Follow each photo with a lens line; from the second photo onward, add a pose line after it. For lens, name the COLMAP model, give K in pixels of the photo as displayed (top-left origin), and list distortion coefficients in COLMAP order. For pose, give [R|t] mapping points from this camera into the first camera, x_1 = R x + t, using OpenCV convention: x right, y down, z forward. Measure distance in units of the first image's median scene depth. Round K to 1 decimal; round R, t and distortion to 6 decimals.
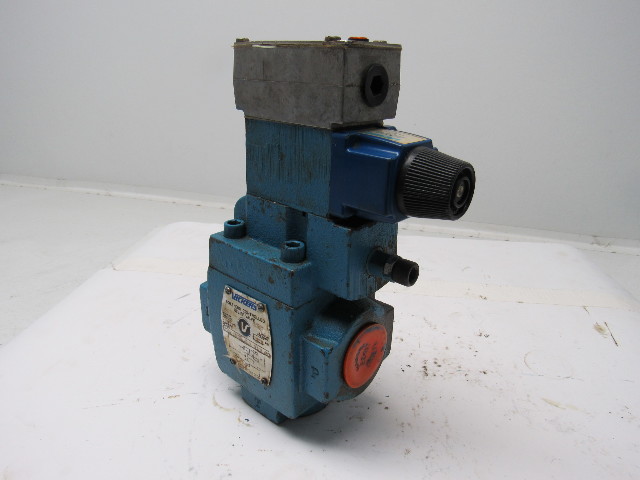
lens RADIAL K [[453.2, 0, 320.0], [0, 453.2, 240.0], [0, 0, 1]] dist [-0.020999, 0.001666]
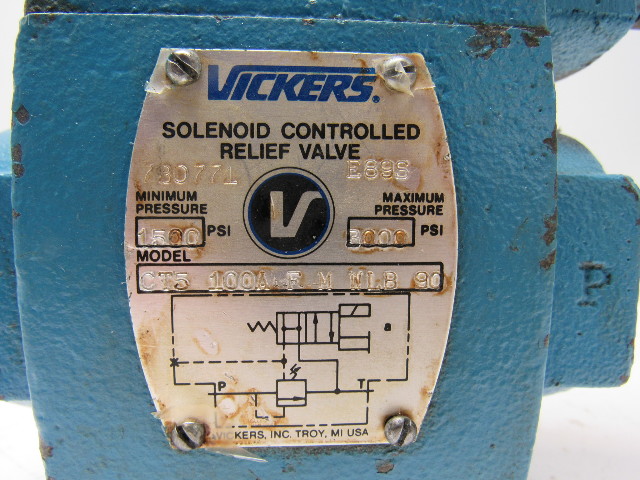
lens RADIAL K [[453.2, 0, 320.0], [0, 453.2, 240.0], [0, 0, 1]] dist [-0.020999, 0.001666]
pose [[0.705507, -0.073232, 0.704909, -0.323719], [0.262804, 0.950765, -0.164253, 0.251469], [-0.658175, 0.301135, 0.690017, 0.846756]]
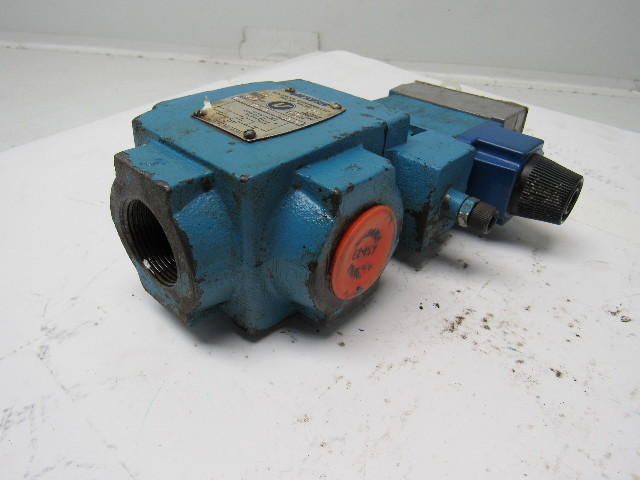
lens RADIAL K [[453.2, 0, 320.0], [0, 453.2, 240.0], [0, 0, 1]] dist [-0.020999, 0.001666]
pose [[0.529545, 0.848279, -0.001985, 0.050654], [-0.427846, 0.265064, -0.864112, 0.861361], [-0.732482, 0.458436, 0.503296, 0.698069]]
